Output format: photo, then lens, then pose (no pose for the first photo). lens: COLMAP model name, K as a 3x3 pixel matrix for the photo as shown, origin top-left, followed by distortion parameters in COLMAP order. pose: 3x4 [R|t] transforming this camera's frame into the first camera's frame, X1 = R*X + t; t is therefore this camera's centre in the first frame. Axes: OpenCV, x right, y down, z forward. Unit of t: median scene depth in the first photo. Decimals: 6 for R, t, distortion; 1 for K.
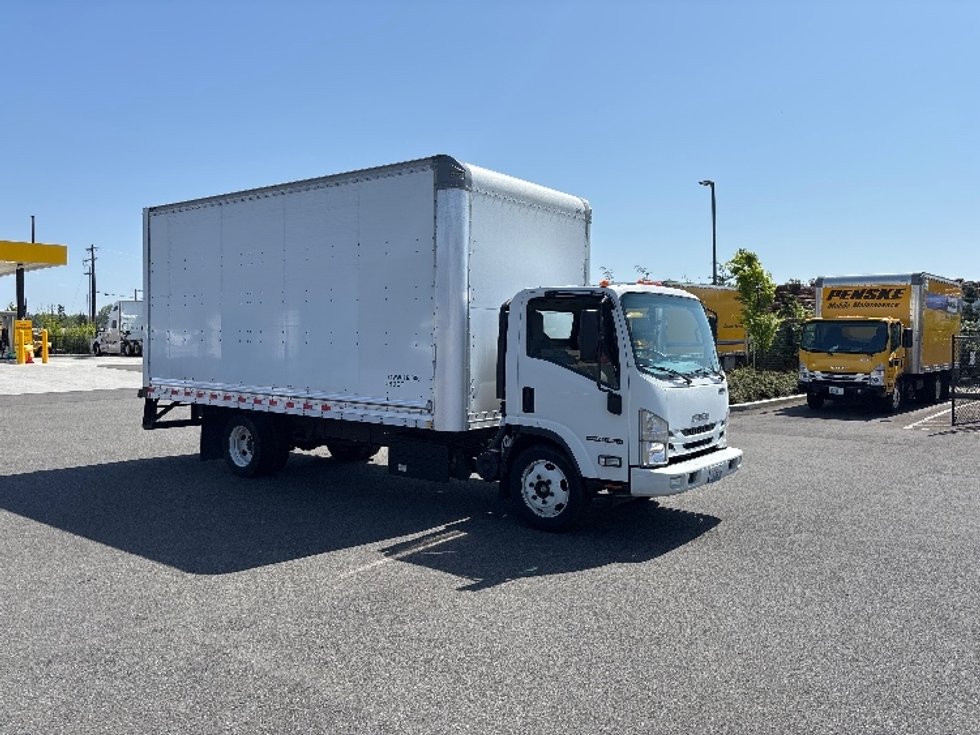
lens RADIAL K [[735.0, 0, 478.4], [0, 735.0, 354.1], [0, 0, 1]] dist [0.080520, -0.007738]
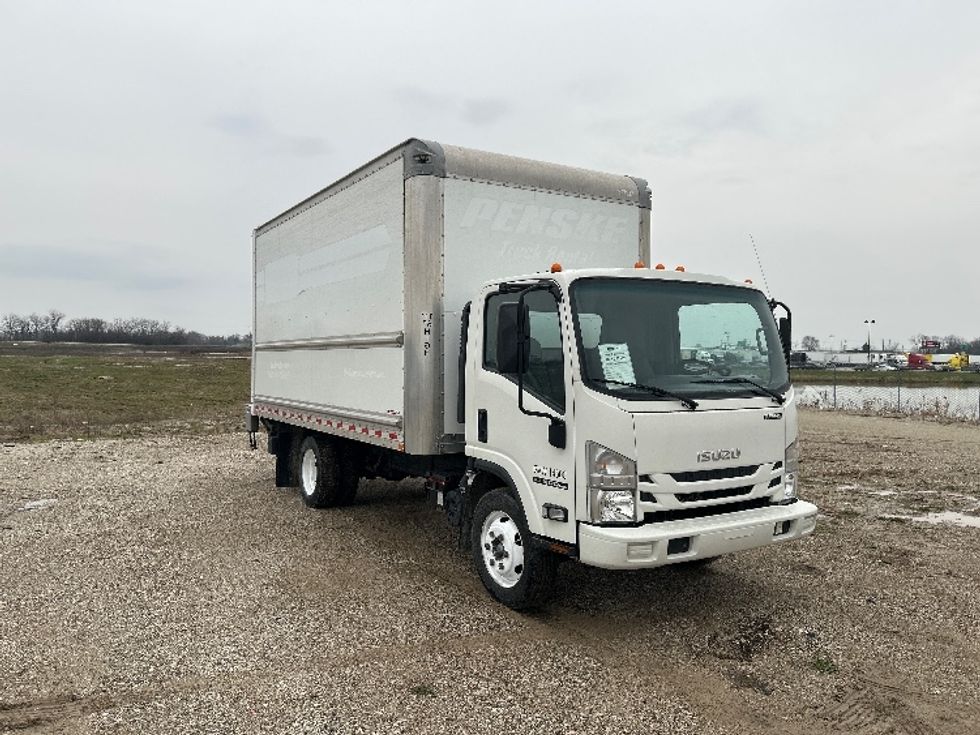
lens RADIAL K [[735.0, 0, 485.6], [0, 735.0, 361.9], [0, 0, 1]] dist [0.080520, -0.007738]
pose [[0.941078, -0.010317, -0.338032, 0.341497], [0.002682, 0.999731, -0.023046, 0.013310], [0.338179, 0.020781, 0.940852, 0.280928]]
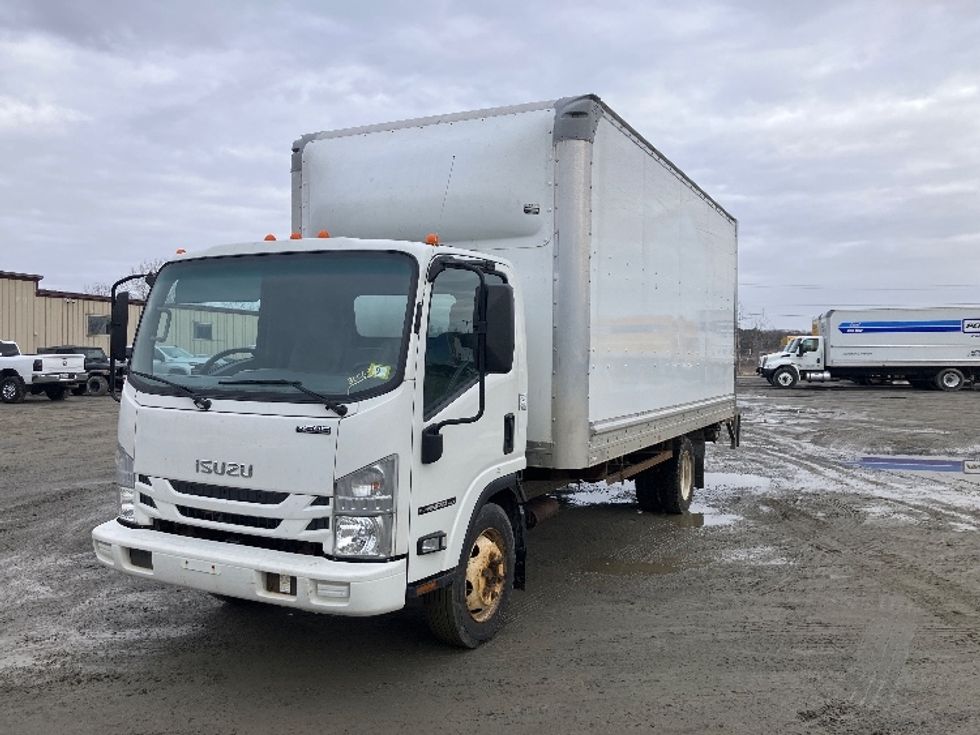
lens RADIAL K [[806.0, 0, 482.3], [0, 806.0, 362.1], [0, 0, 1]] dist [0.070497, 0.010898]
pose [[0.166099, -0.000995, -0.986109, 0.960644], [-0.032161, 0.999462, -0.006425, 0.002650], [0.985584, 0.032782, 0.165978, 1.120922]]
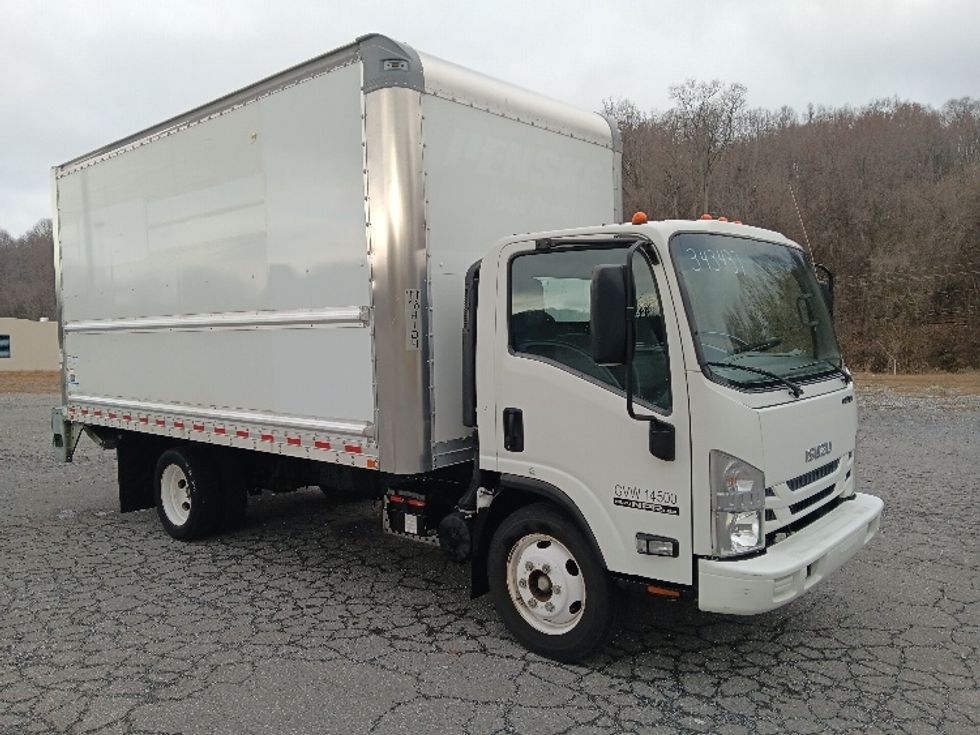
lens RADIAL K [[735.0, 0, 493.0], [0, 735.0, 371.6], [0, 0, 1]] dist [0.080520, -0.007738]
pose [[0.998167, -0.031093, -0.051923, 0.085911], [0.032958, 0.998827, 0.035464, -0.005640], [0.050759, -0.037110, 0.998021, 0.431333]]
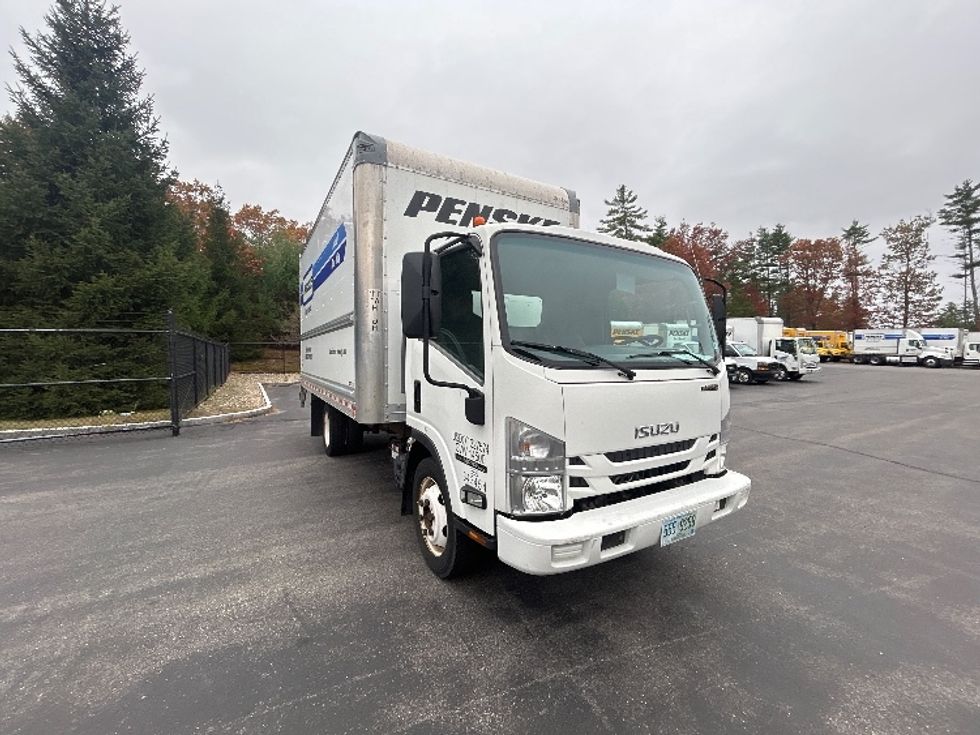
lens RADIAL K [[398.8, 0, 484.0], [0, 398.8, 363.3], [0, 0, 1]] dist [0.000487, 0.000108]
pose [[0.930832, -0.003878, -0.365427, 0.296751], [0.000345, 0.999953, -0.009732, 0.031742], [0.365447, 0.008933, 0.930789, 0.649127]]
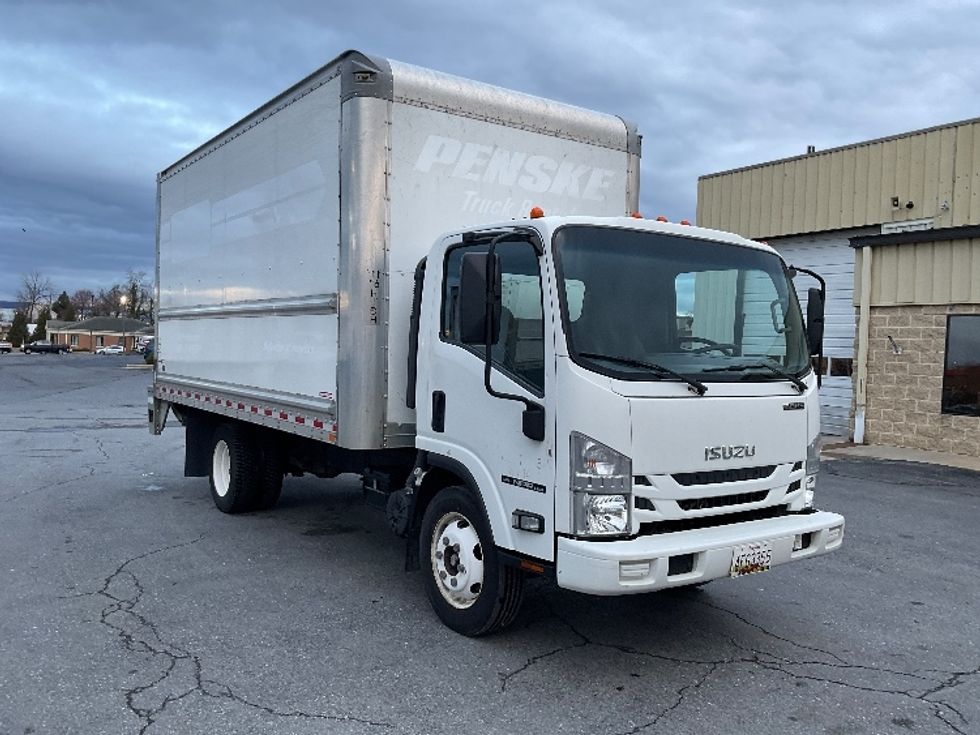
lens RADIAL K [[806.0, 0, 485.7], [0, 806.0, 357.1], [0, 0, 1]] dist [0.070497, 0.010898]
pose [[0.958810, 0.015493, -0.283625, 0.305994], [-0.020416, 0.999688, -0.014408, 0.026074], [0.283313, 0.019605, 0.958827, 0.370511]]
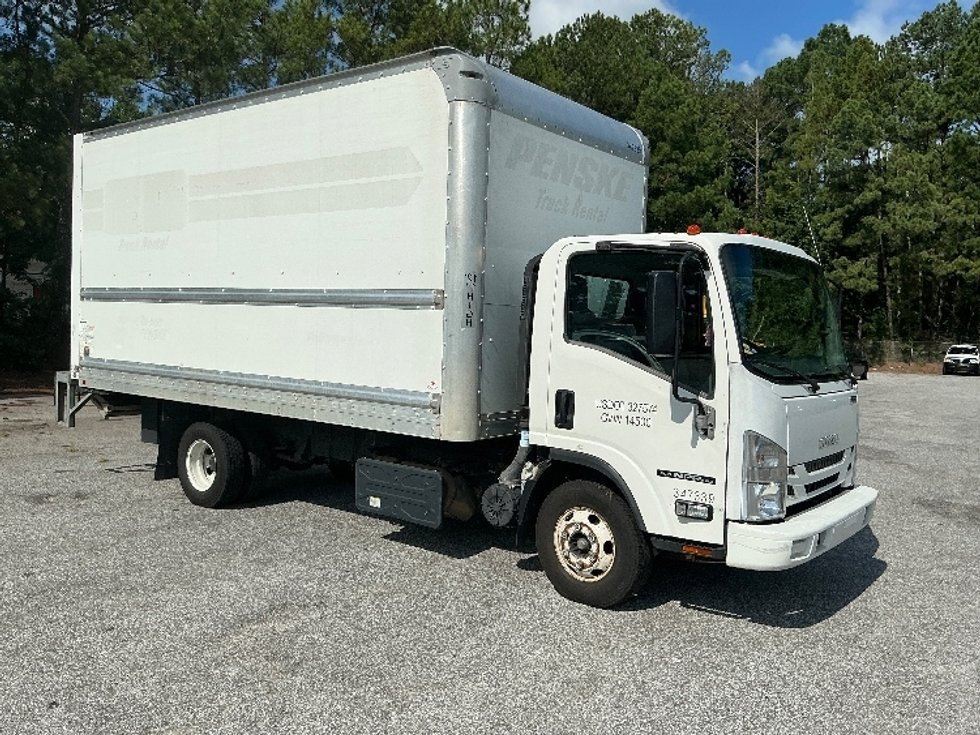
lens RADIAL K [[806.0, 0, 490.9], [0, 806.0, 362.0], [0, 0, 1]] dist [0.070497, 0.010898]
pose [[0.999633, 0.026996, 0.002466, -0.000326], [-0.027035, 0.999476, 0.017808, 0.009589], [-0.001984, -0.017868, 0.999838, 0.292073]]
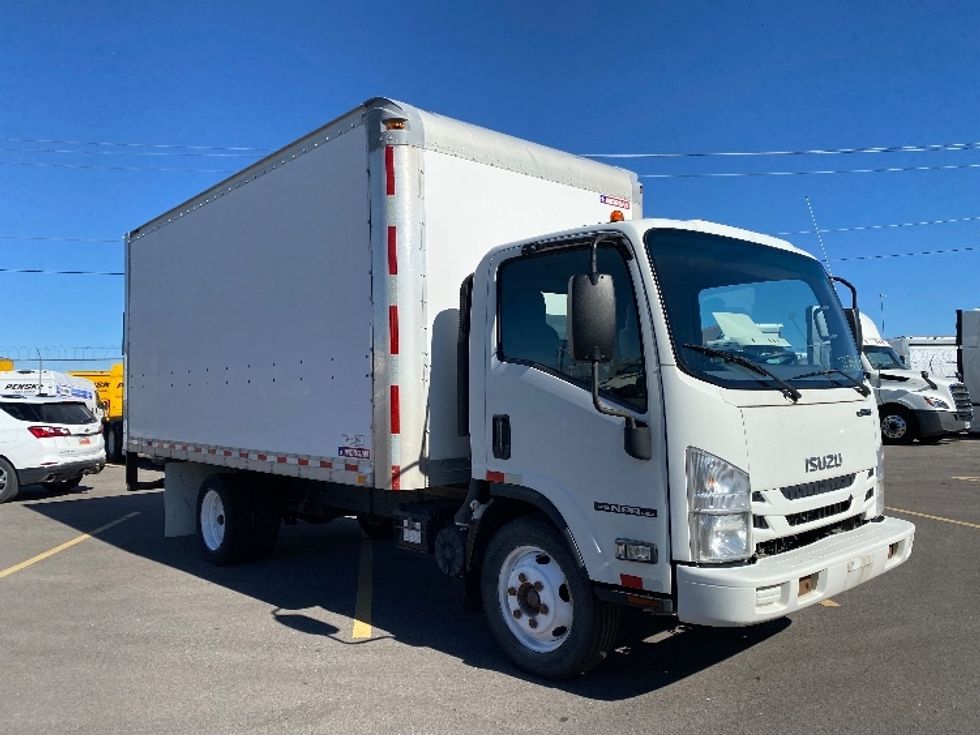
lens RADIAL K [[735.0, 0, 500.1], [0, 735.0, 366.4], [0, 0, 1]] dist [0.080520, -0.007738]
pose [[0.987526, -0.039463, -0.152428, 0.160461], [0.031135, 0.997909, -0.056641, 0.040457], [0.154344, 0.051188, 0.986690, 0.444545]]
